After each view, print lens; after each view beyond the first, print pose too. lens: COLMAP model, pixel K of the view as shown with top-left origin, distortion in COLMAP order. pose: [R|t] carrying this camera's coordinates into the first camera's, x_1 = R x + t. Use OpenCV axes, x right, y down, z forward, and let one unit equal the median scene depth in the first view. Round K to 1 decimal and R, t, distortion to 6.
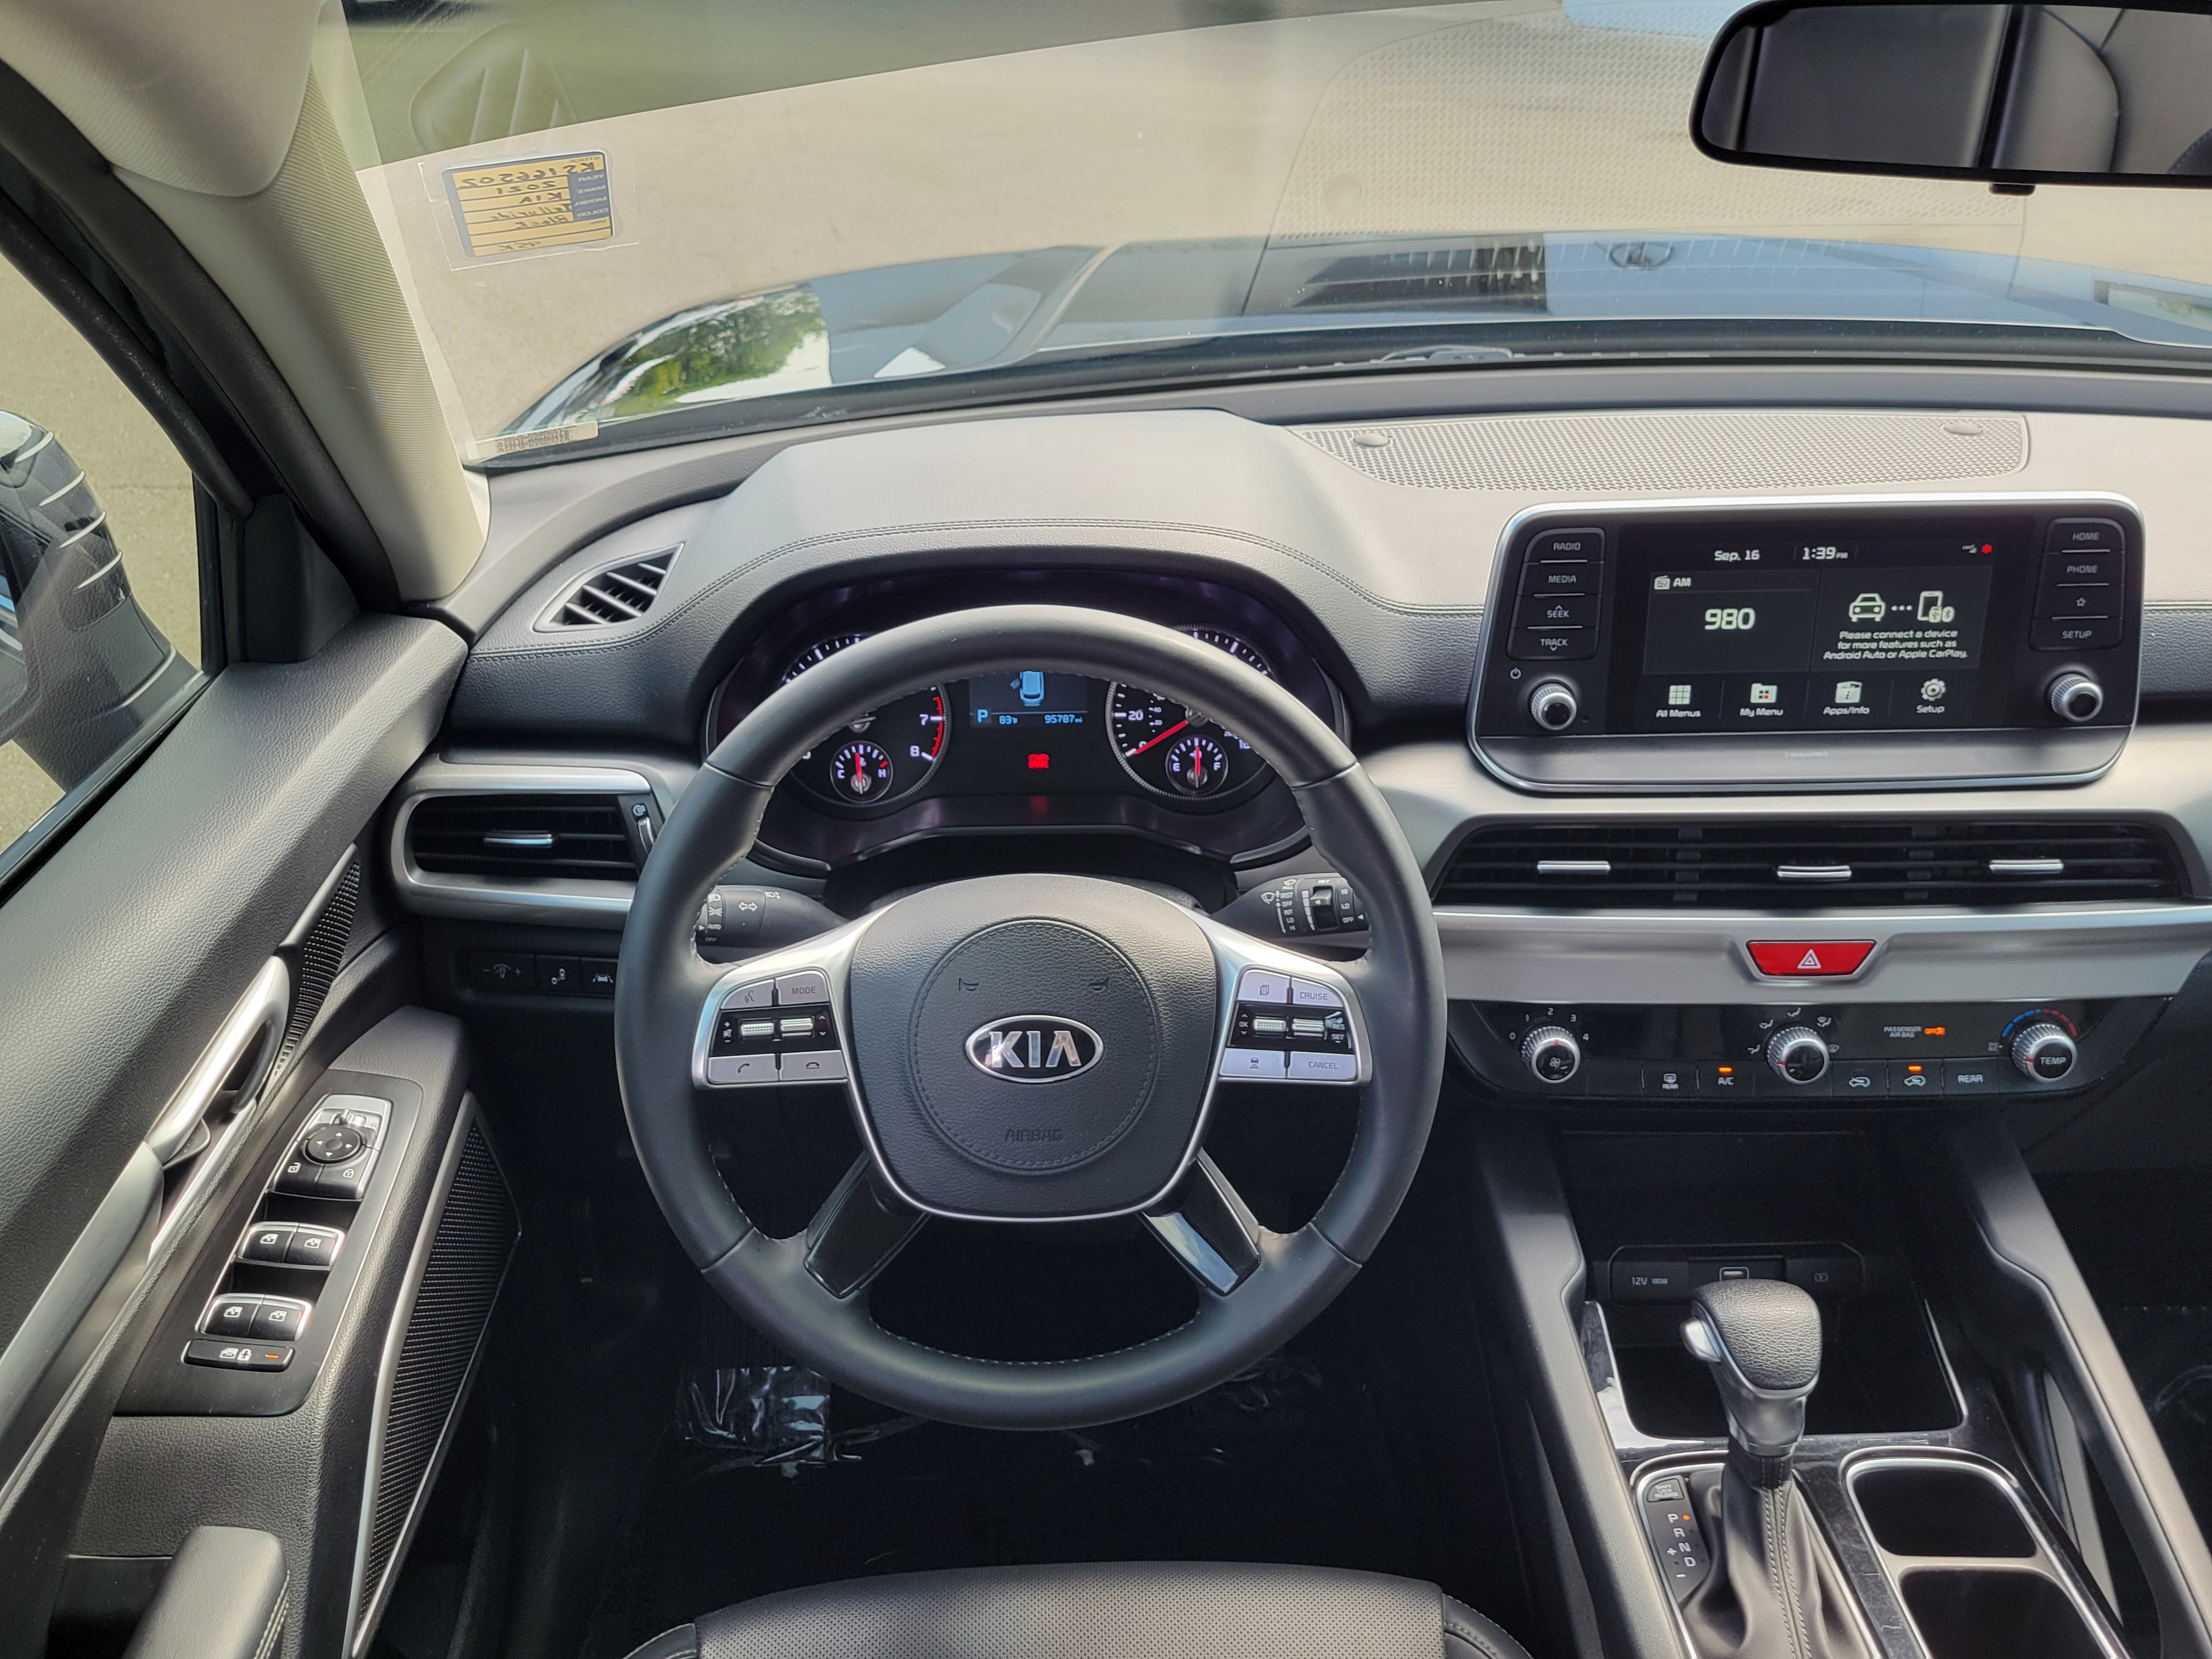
lens RADIAL K [[2018.3, 0, 1109.3], [0, 2018.3, 837.4], [0, 0, 1]] dist [0.046393, -0.020584]
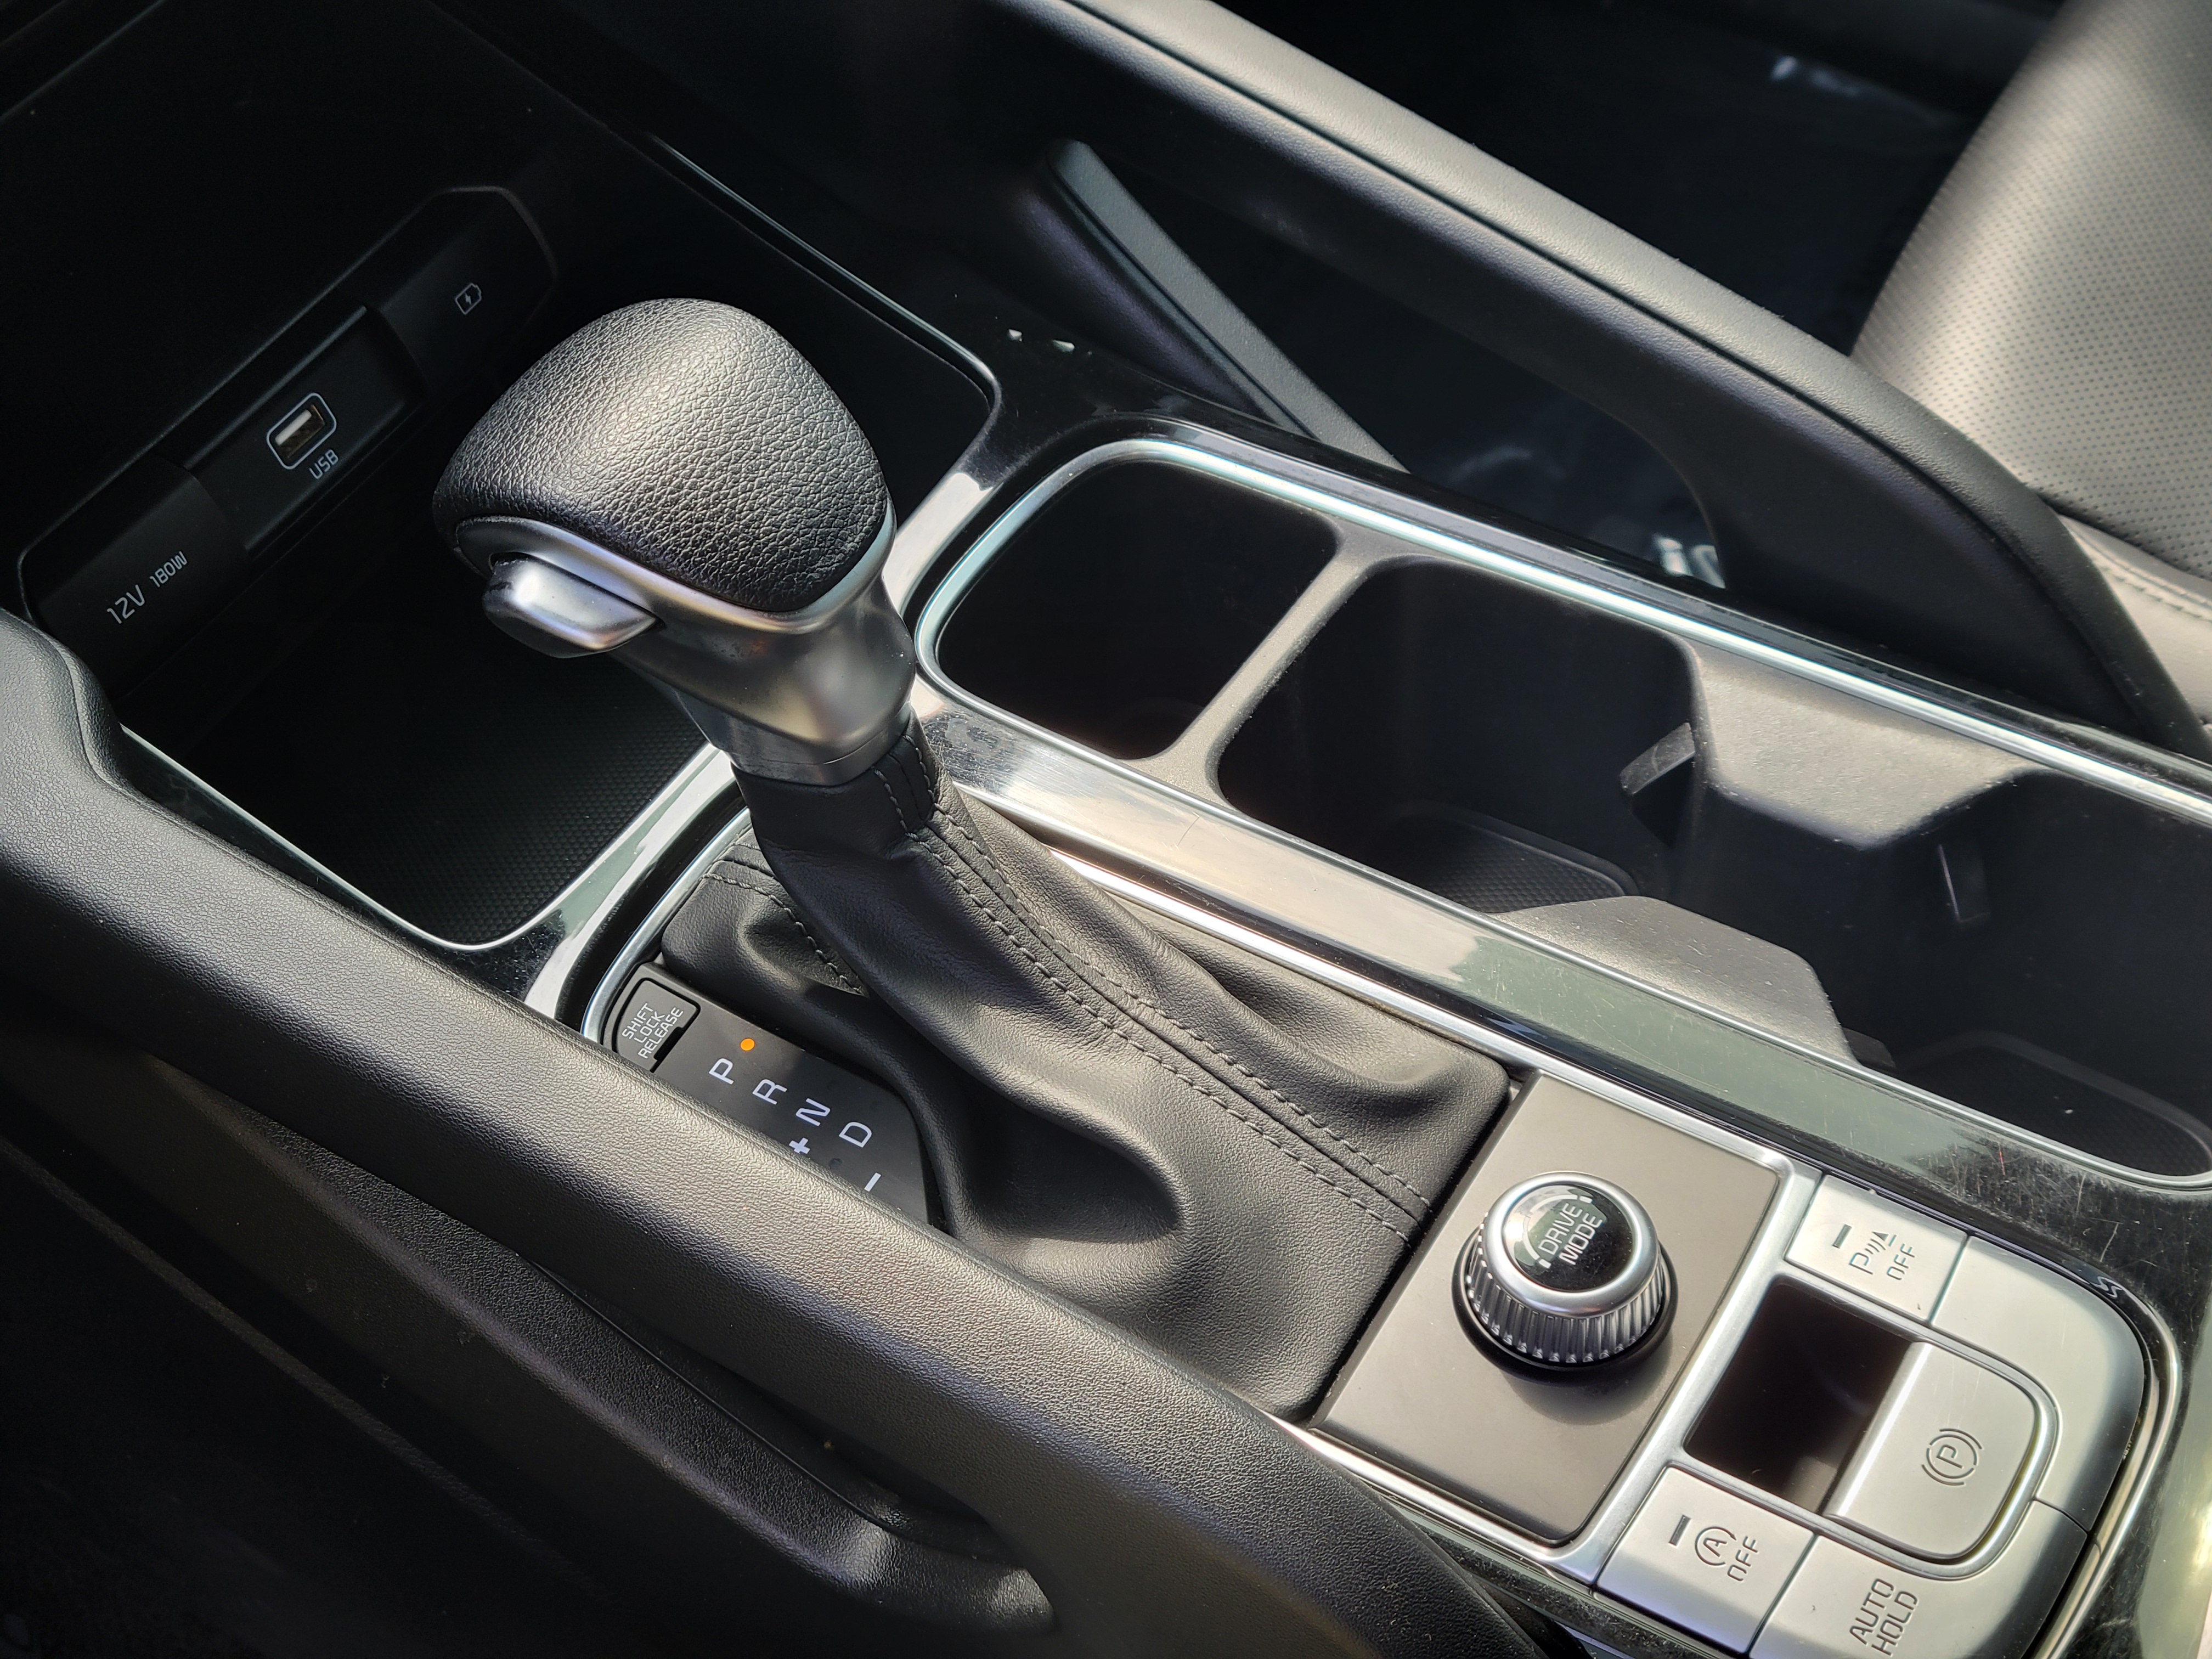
lens RADIAL K [[3344.6, 0, 1106.0], [0, 3344.6, 829.5], [0, 0, 1]] dist [0.008042, -0.040453]
pose [[0.555367, -0.635223, 0.536711, 0.033644], [0.427373, 0.771655, 0.471063, 0.062196], [-0.713386, -0.032237, 0.700029, 0.554555]]
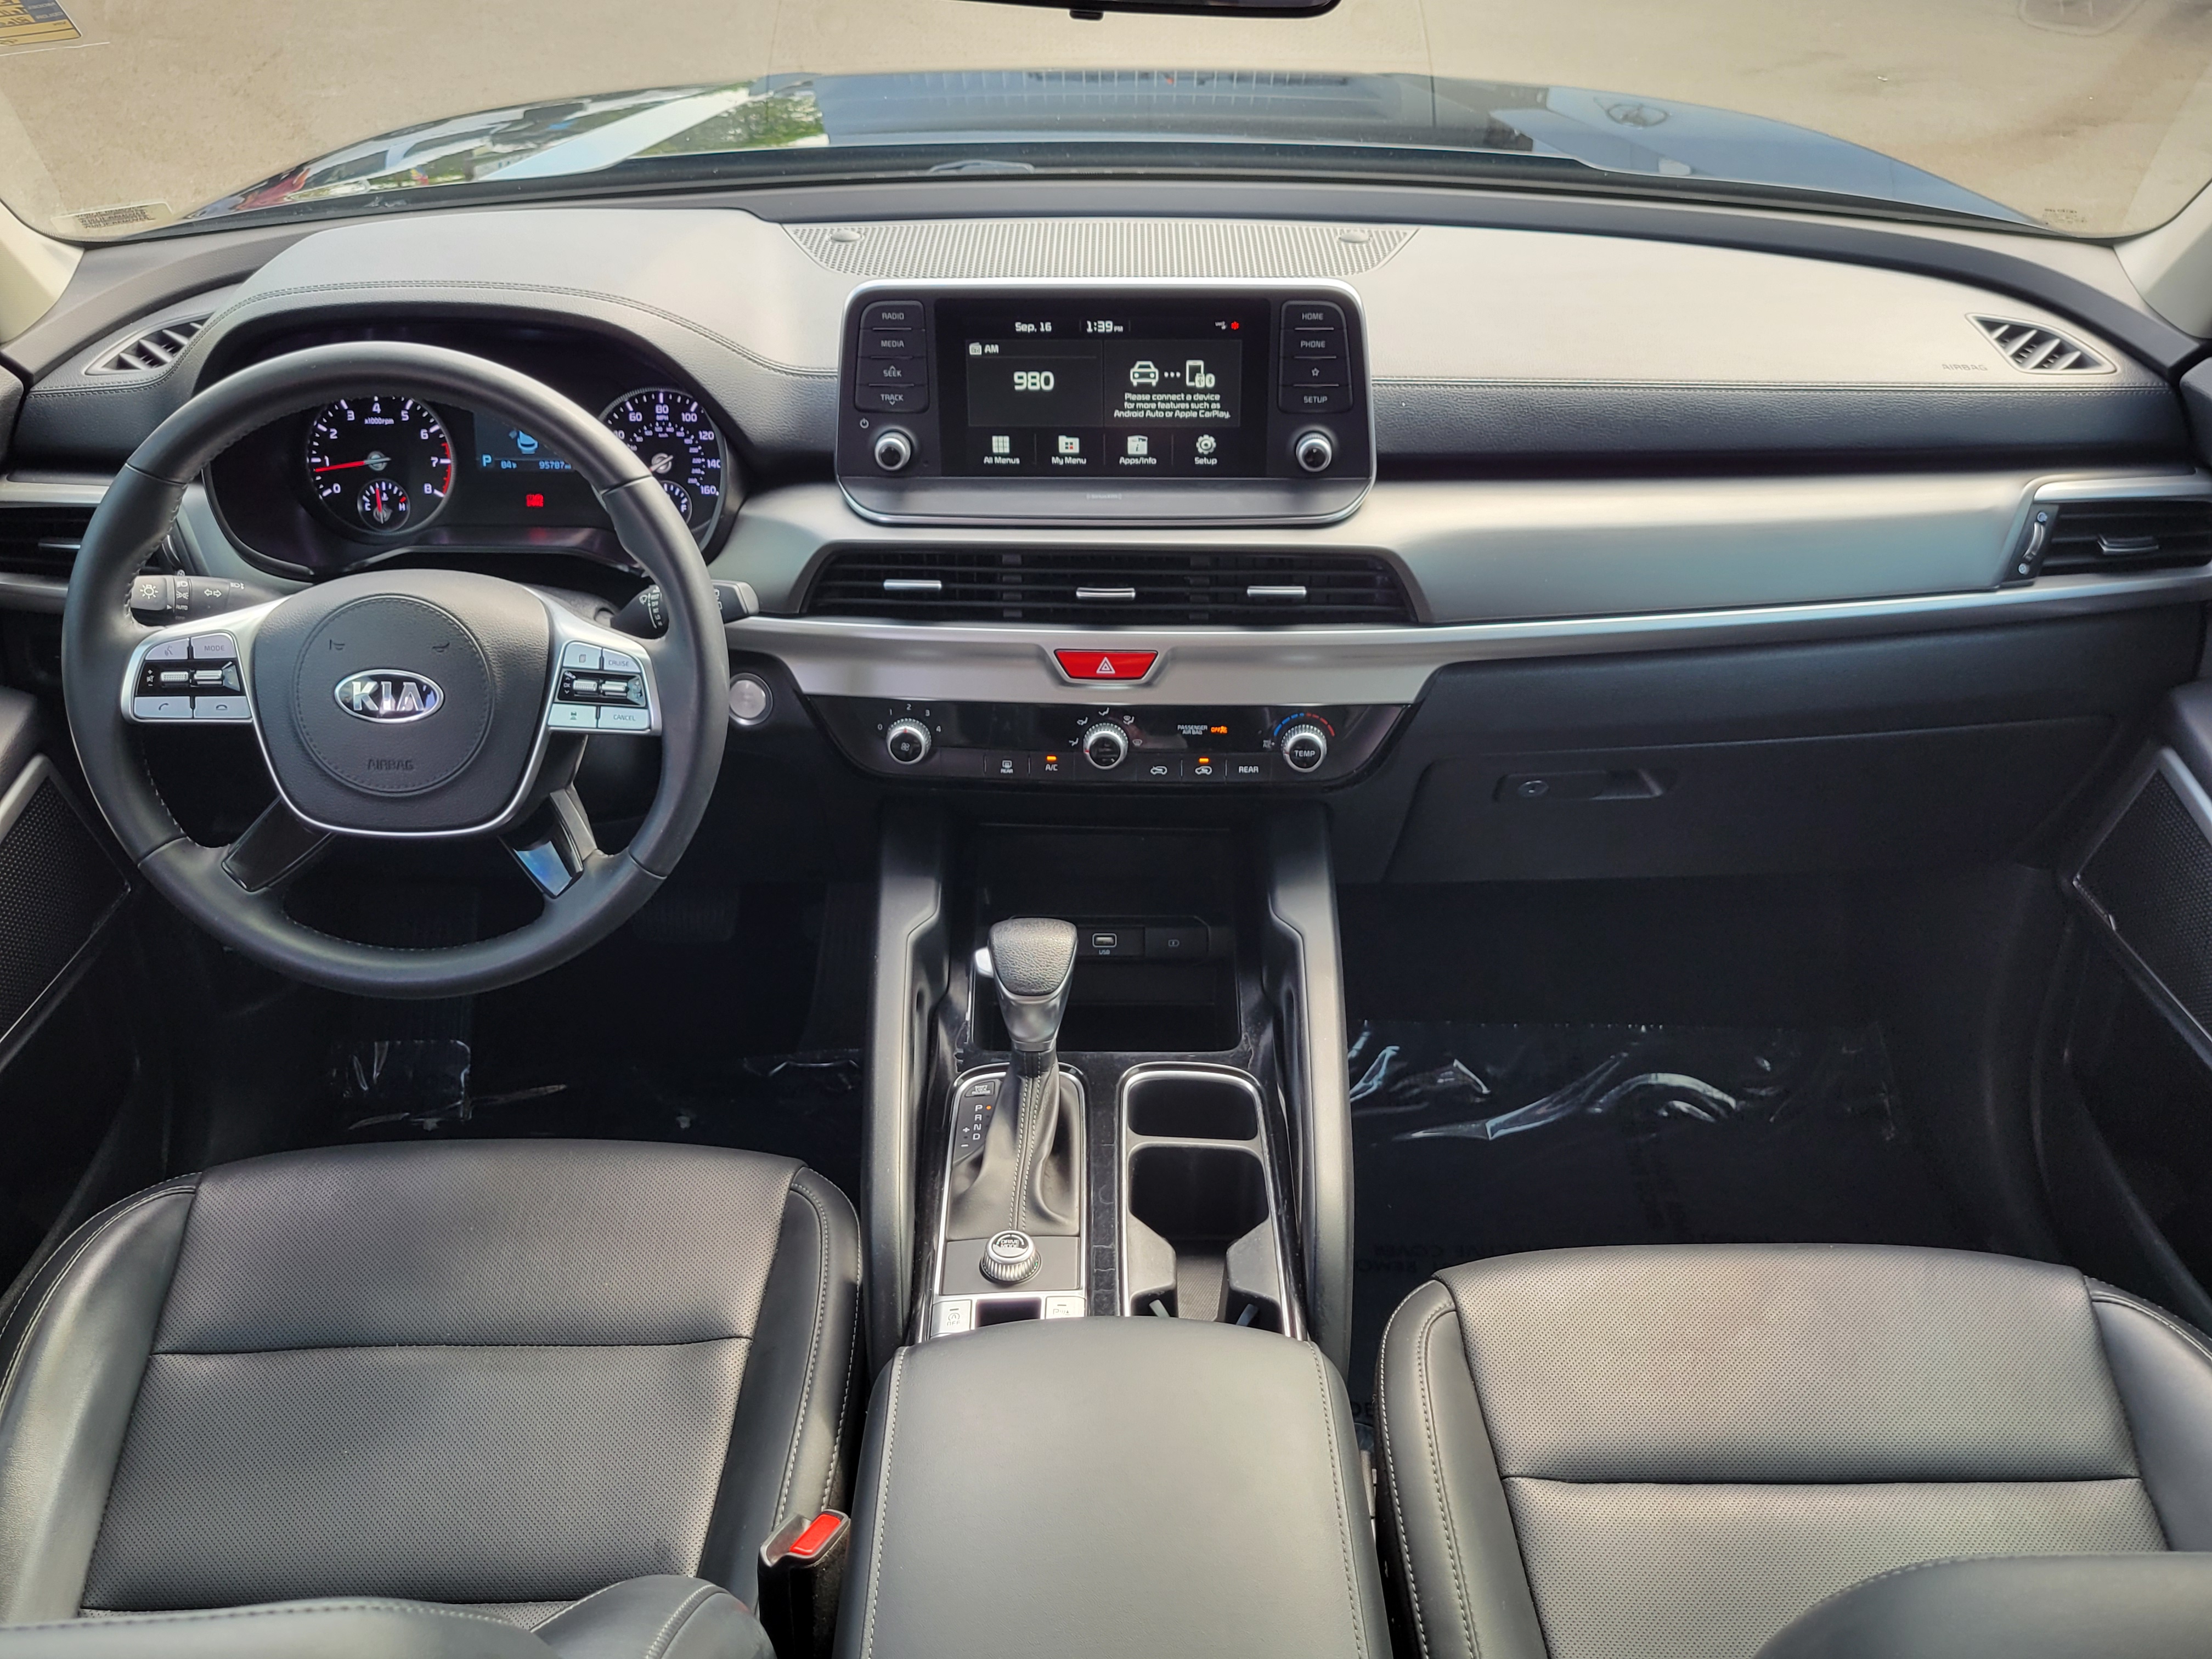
lens RADIAL K [[2018.3, 0, 1109.3], [0, 2018.3, 837.4], [0, 0, 1]] dist [0.046393, -0.020584]
pose [[0.999206, 0.024981, -0.031050, 0.391163], [-0.022928, 0.997634, 0.064815, 0.085243], [0.032596, -0.064051, 0.997414, -0.226801]]
